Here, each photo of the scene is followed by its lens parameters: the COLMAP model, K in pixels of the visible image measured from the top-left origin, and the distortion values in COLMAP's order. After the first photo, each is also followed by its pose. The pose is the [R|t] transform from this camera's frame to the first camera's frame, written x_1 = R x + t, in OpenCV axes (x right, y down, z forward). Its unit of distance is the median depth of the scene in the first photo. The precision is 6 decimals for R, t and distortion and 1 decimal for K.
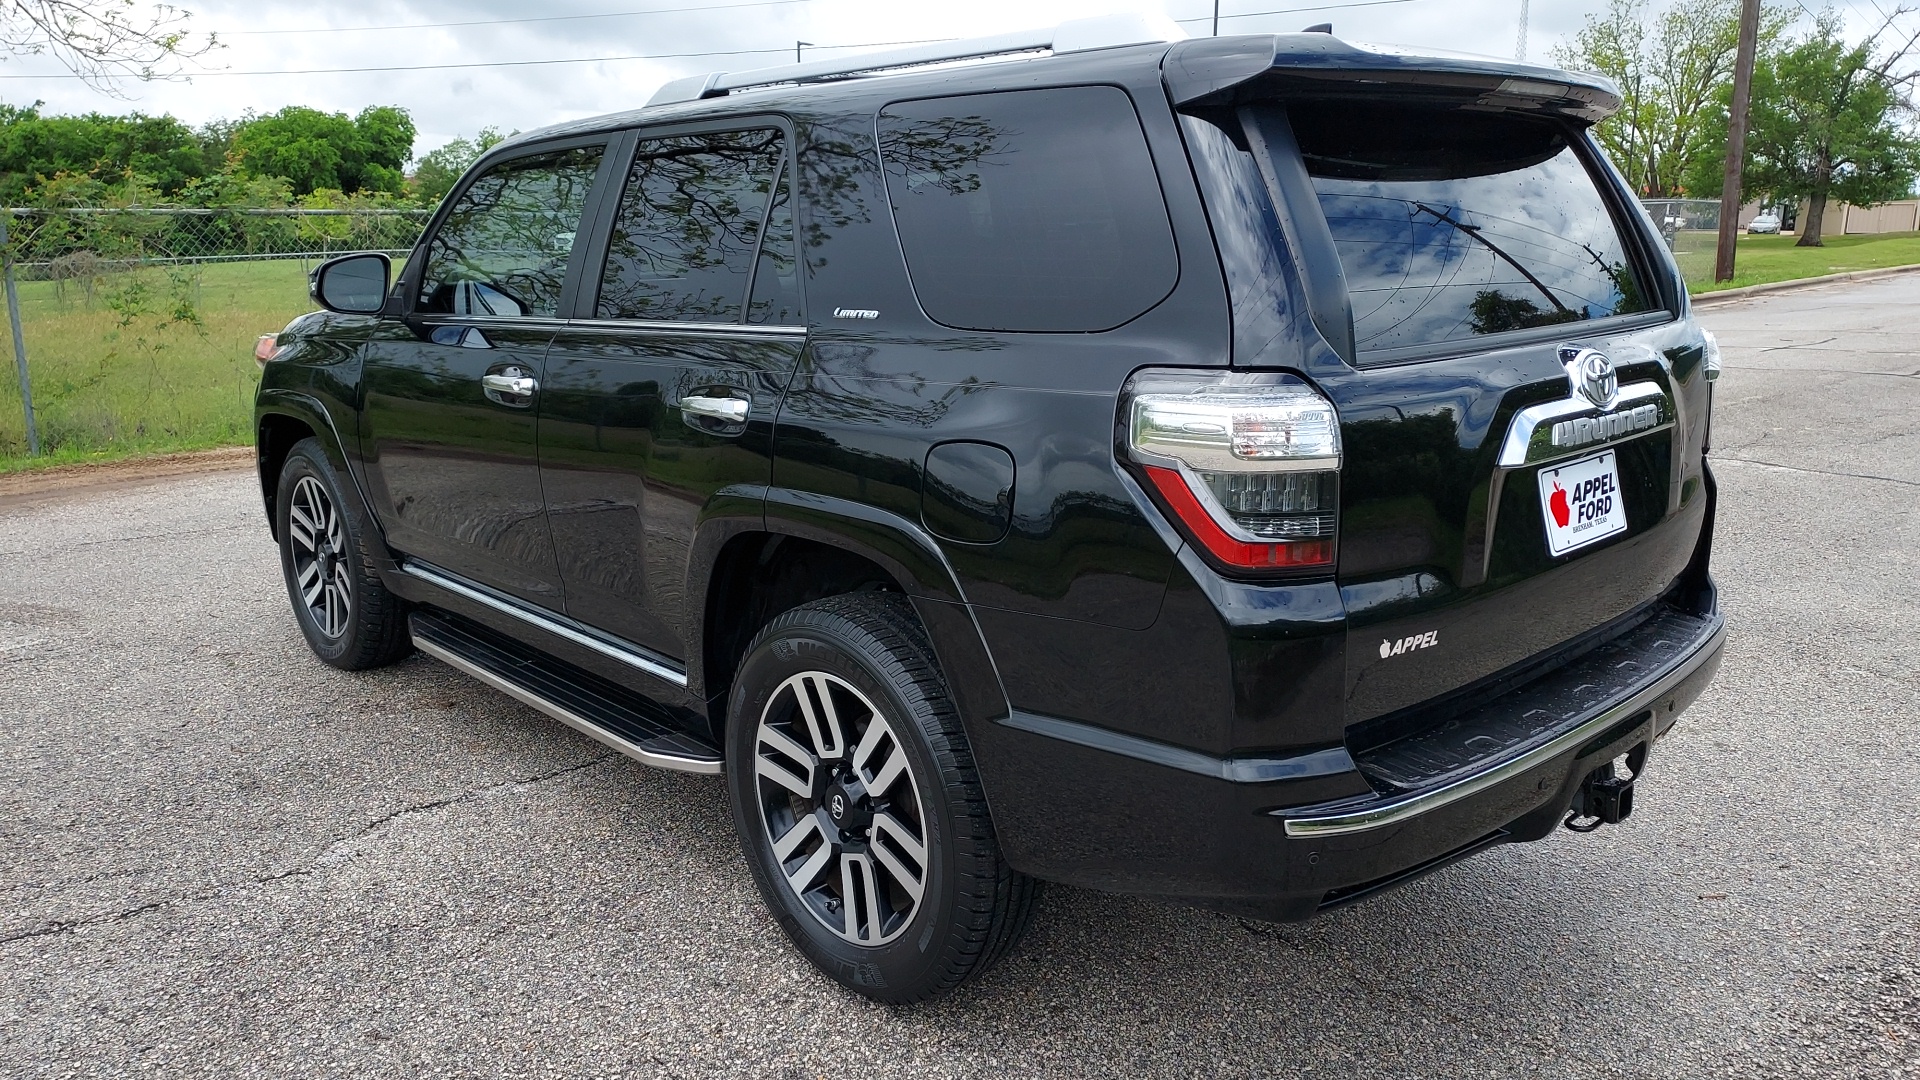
lens RADIAL K [[1454.6, 0, 953.6], [0, 1454.6, 529.0], [0, 0, 1]] dist [0.112992, -0.180985]
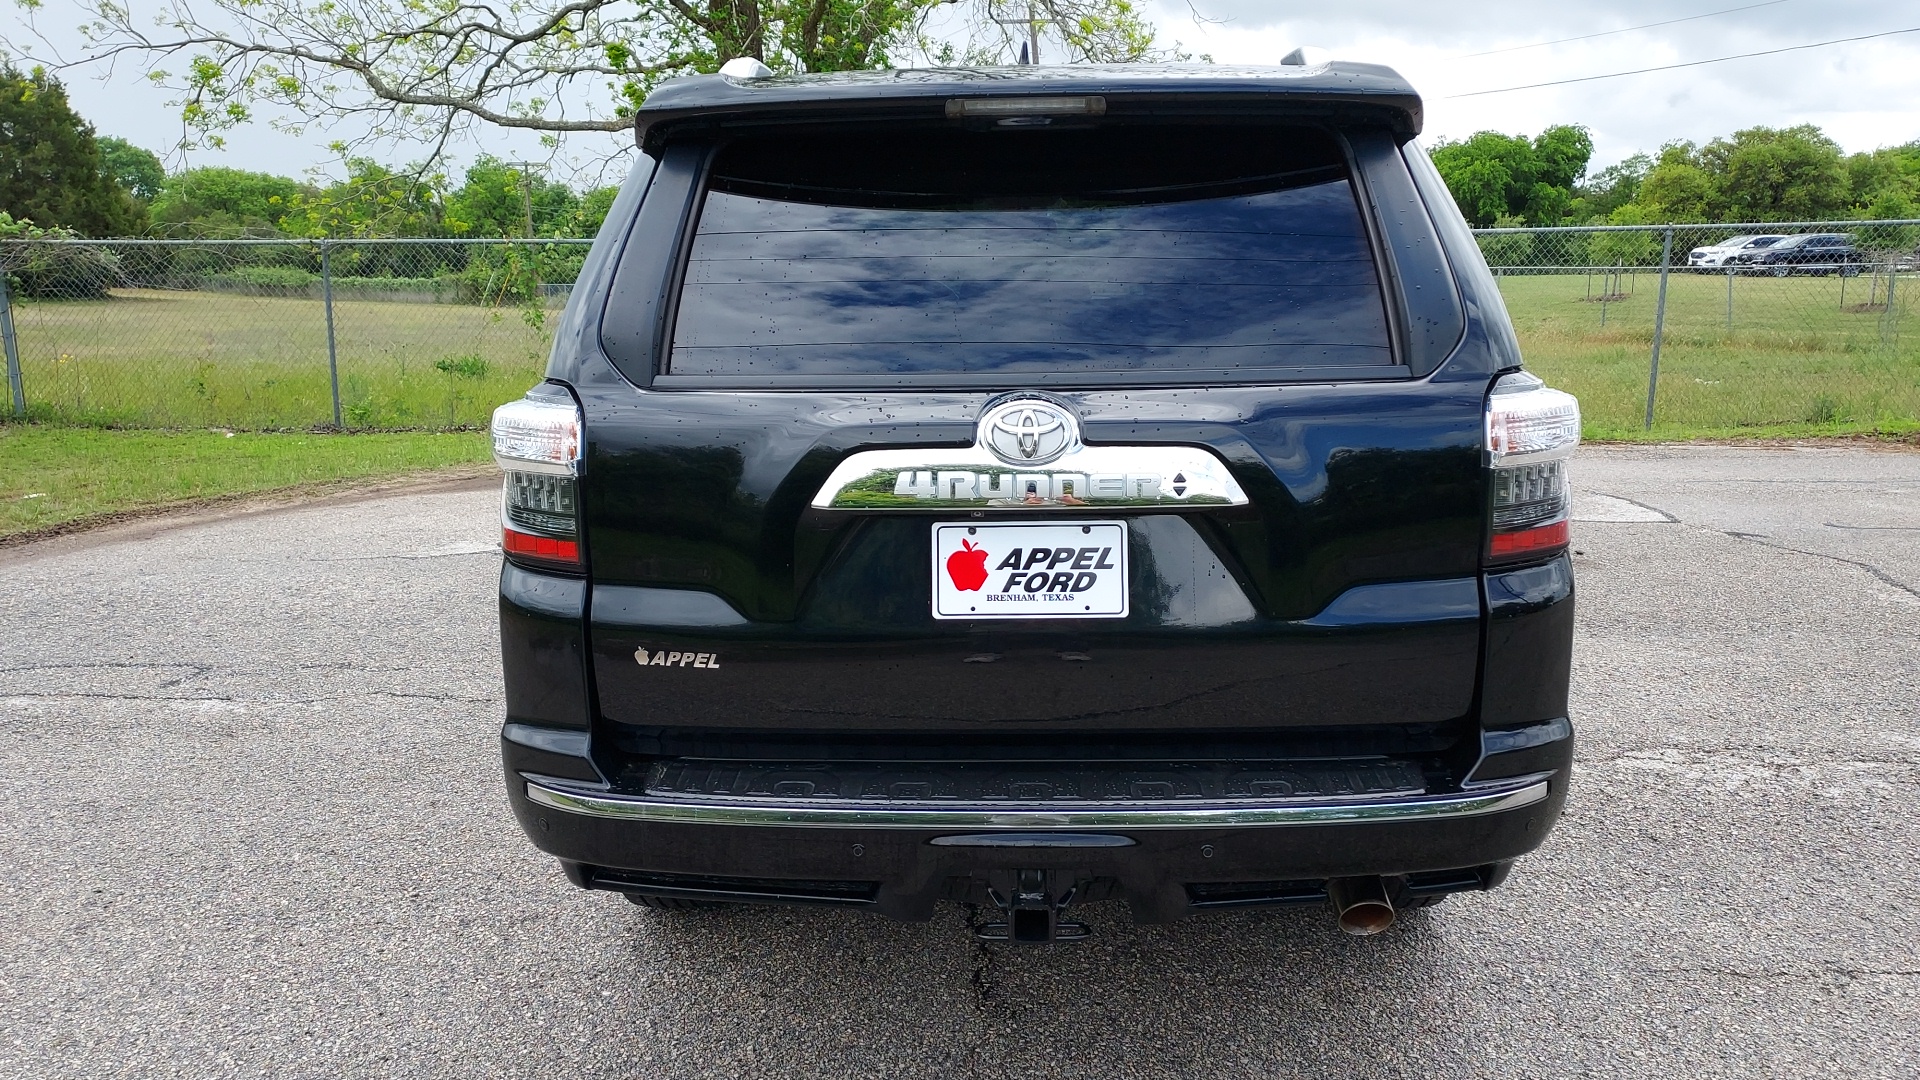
lens RADIAL K [[1434.7, 0, 960.0], [0, 1434.7, 540.0], [0, 0, 1]] dist [0.046199, 0.001033]
pose [[0.698458, 0.145892, -0.700623, 0.968827], [-0.146169, 0.987444, 0.059899, -0.079869], [0.700565, 0.060572, 0.711013, 0.350085]]
